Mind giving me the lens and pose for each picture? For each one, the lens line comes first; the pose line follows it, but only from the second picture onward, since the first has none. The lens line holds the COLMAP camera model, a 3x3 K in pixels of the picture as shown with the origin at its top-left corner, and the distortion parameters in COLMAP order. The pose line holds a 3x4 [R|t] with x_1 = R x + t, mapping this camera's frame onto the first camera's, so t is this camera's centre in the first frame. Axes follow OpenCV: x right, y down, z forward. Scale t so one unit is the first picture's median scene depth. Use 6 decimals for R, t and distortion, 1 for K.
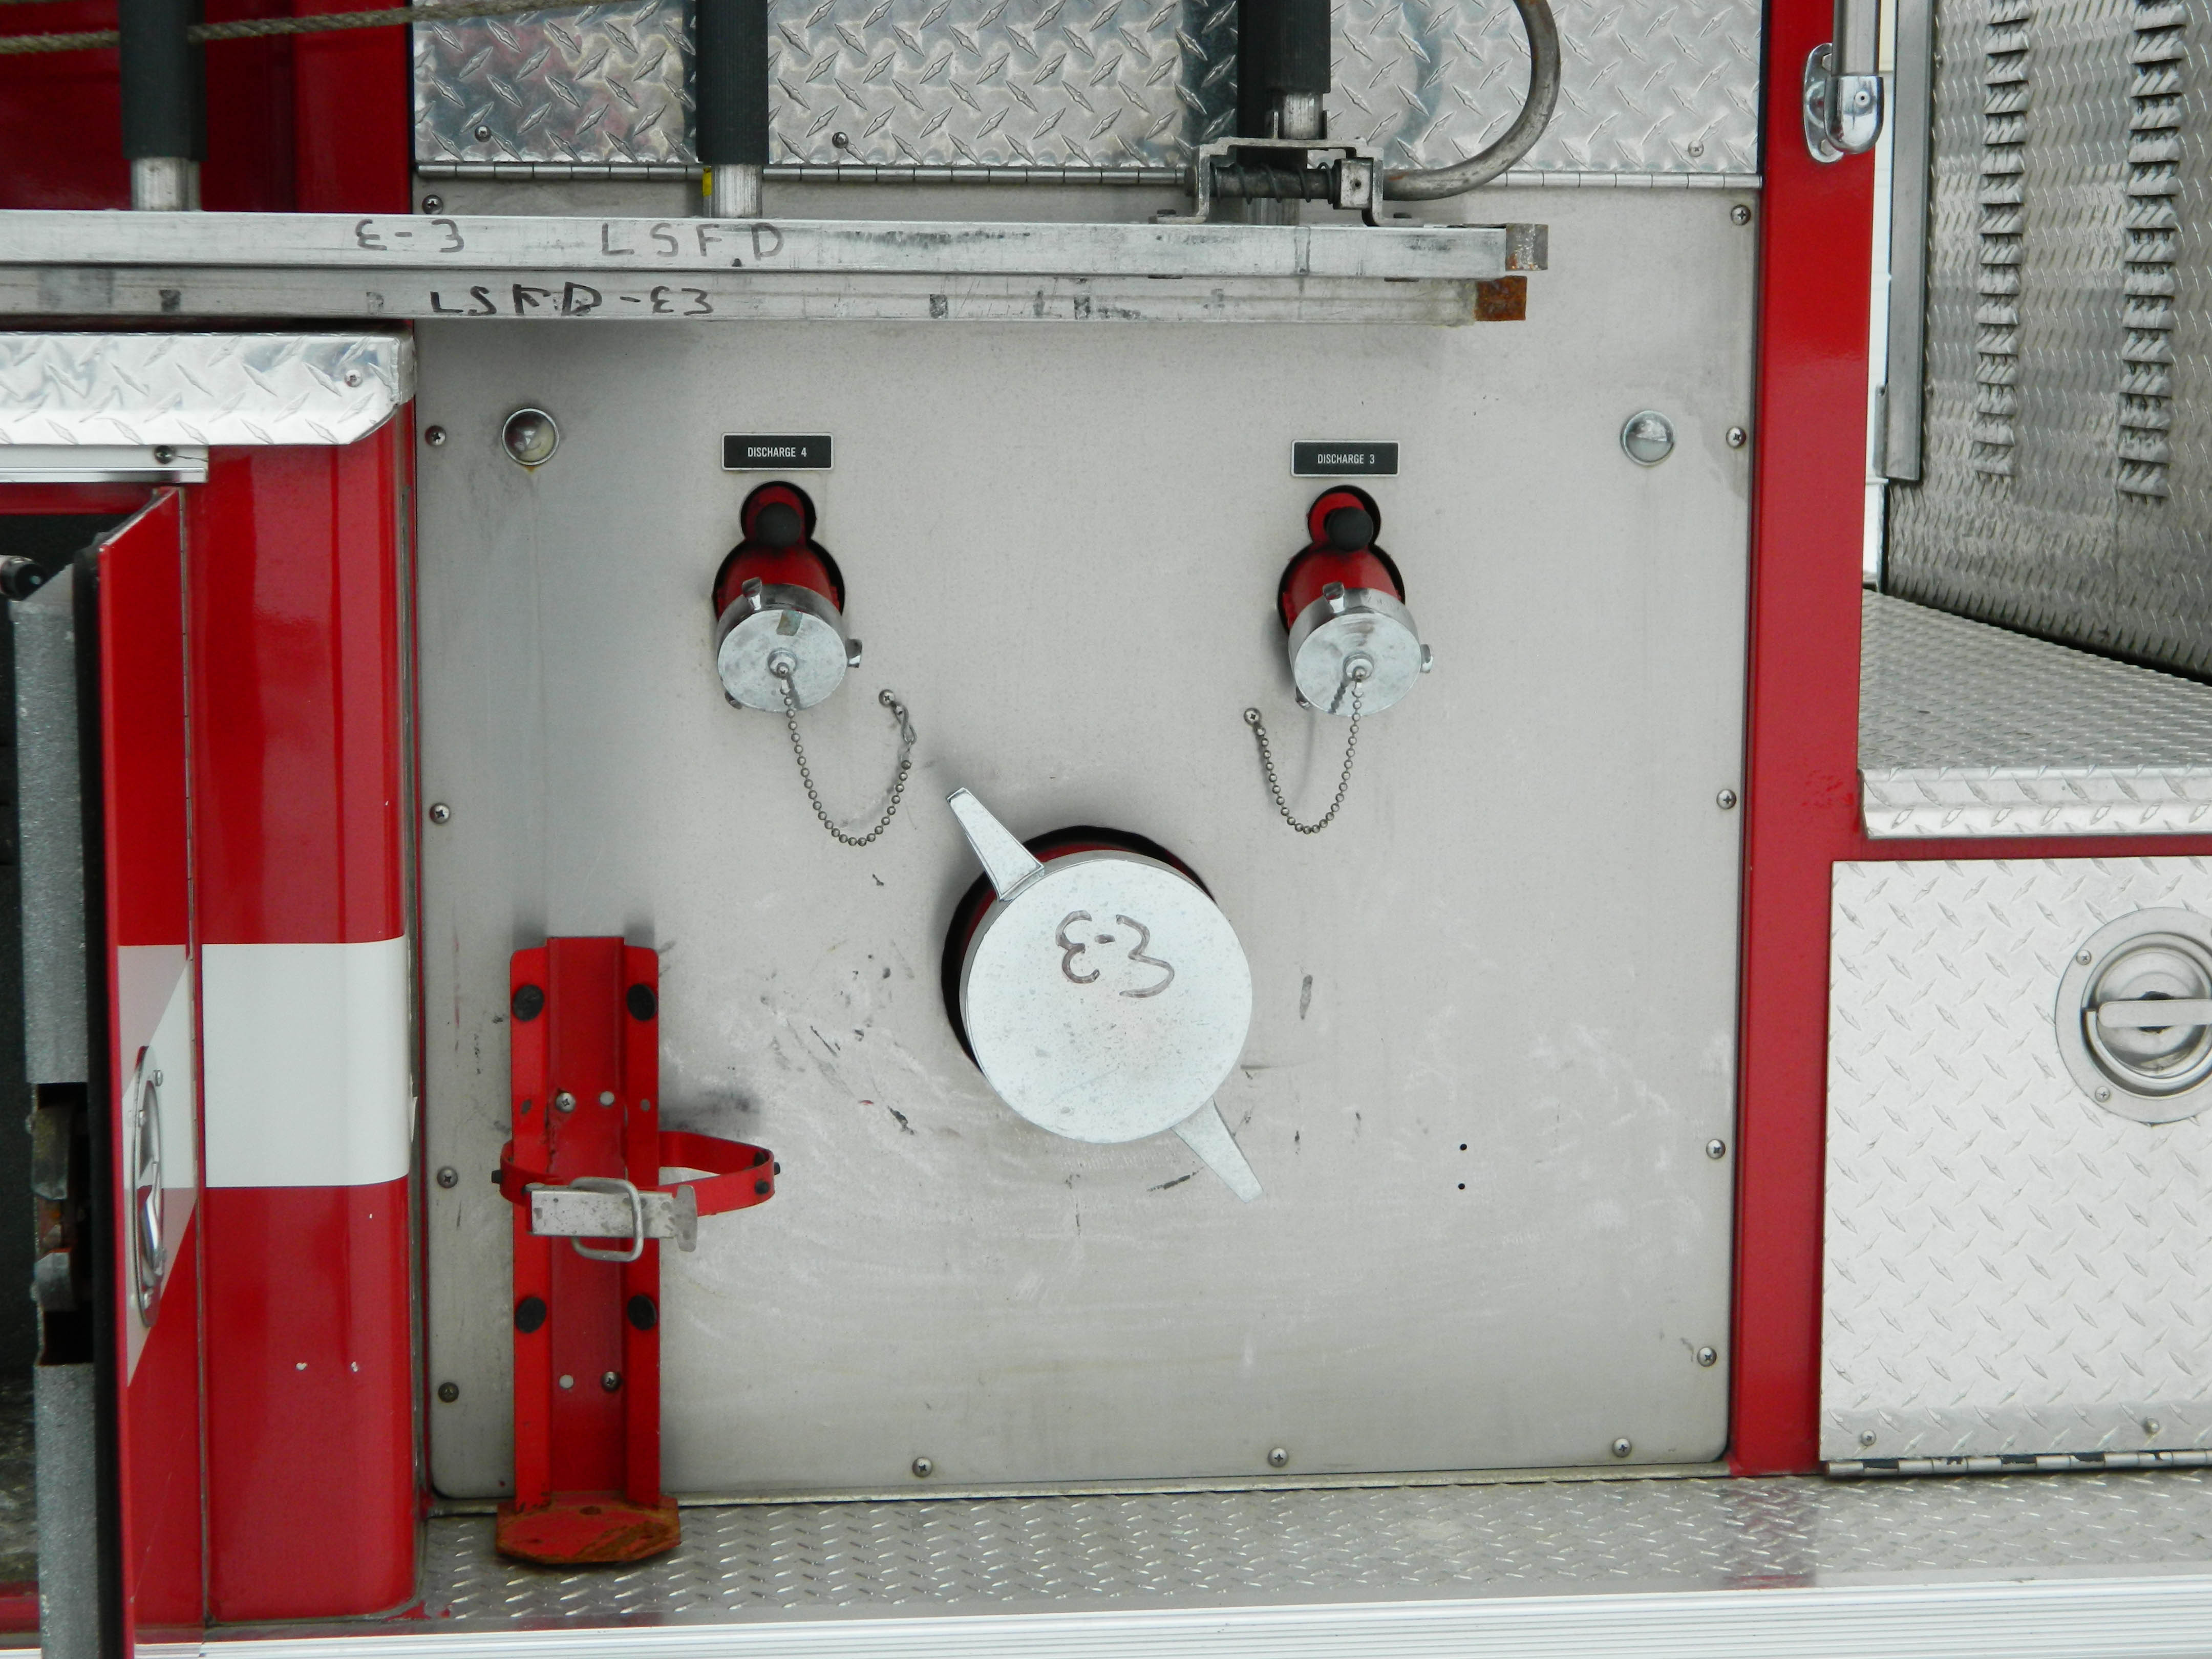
lens RADIAL K [[4474.1, 0, 1106.0], [0, 4474.1, 829.5], [0, 0, 1]] dist [0.003985, 0.011235]
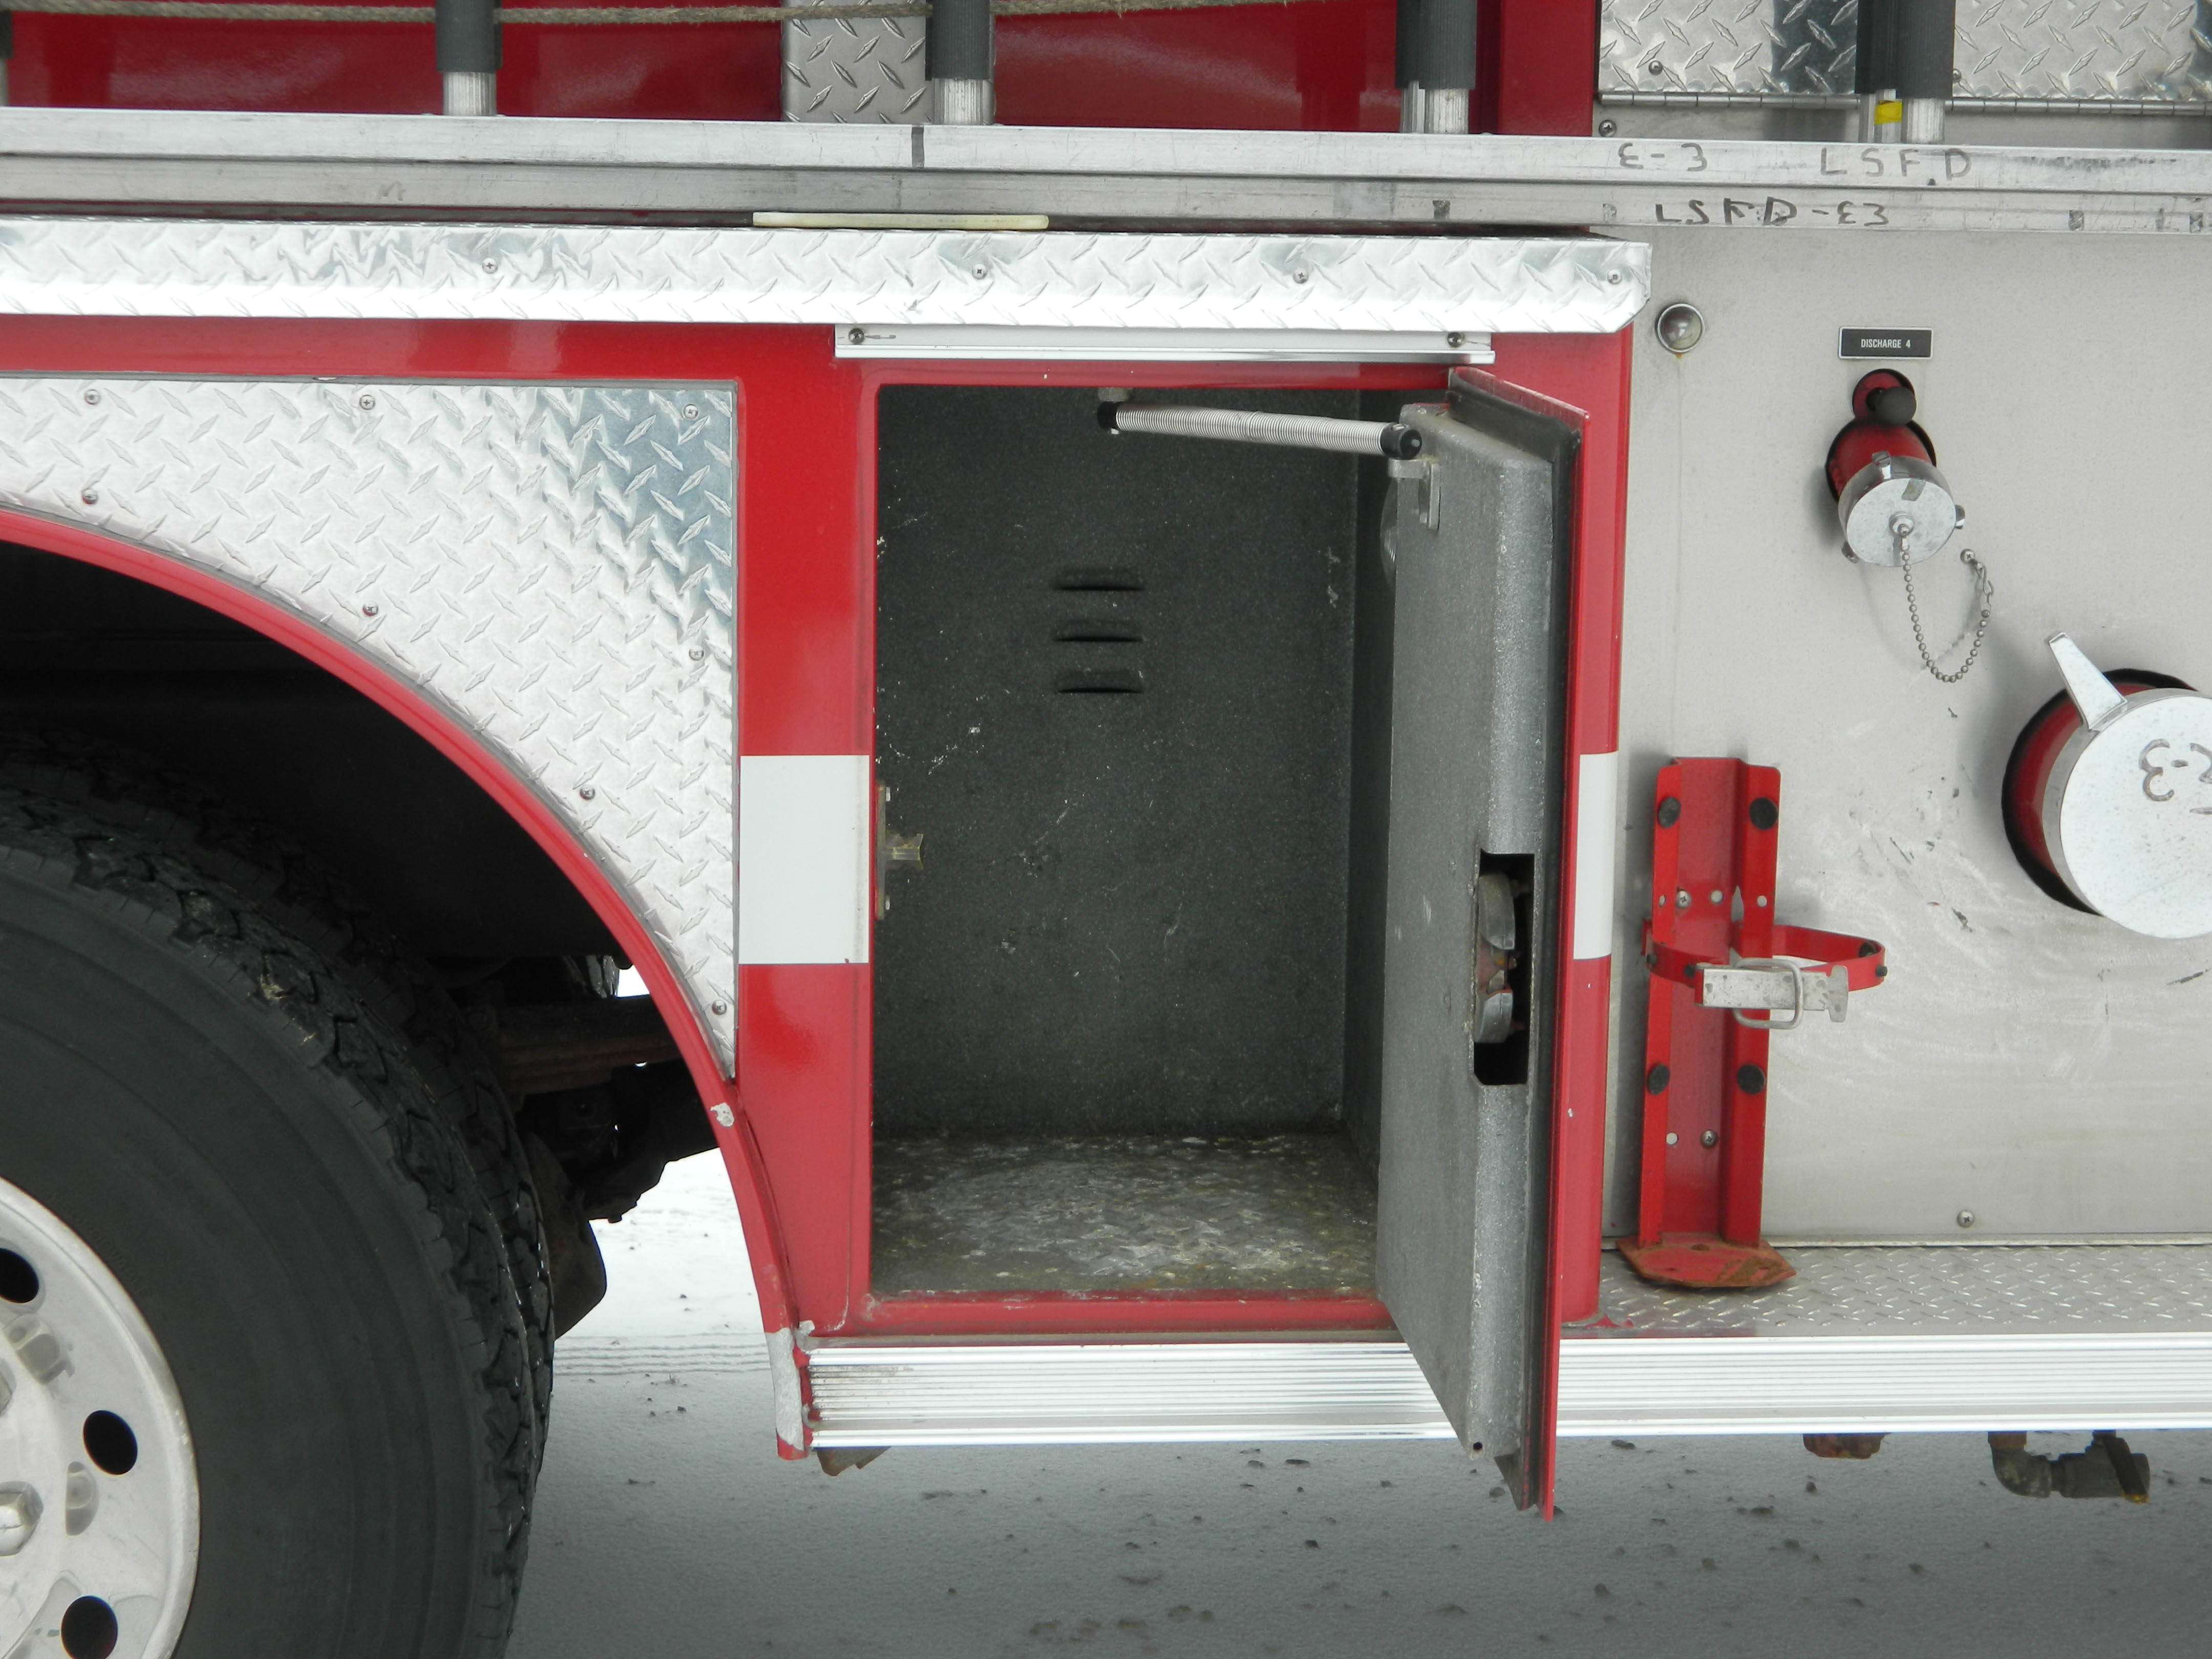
lens RADIAL K [[4474.1, 0, 1106.0], [0, 4474.1, 829.5], [0, 0, 1]] dist [0.003985, 0.011235]
pose [[0.999367, 0.014724, -0.032381, -0.250042], [-0.013970, 0.999628, 0.023404, 0.018766], [0.032714, -0.022937, 0.999202, -0.183999]]
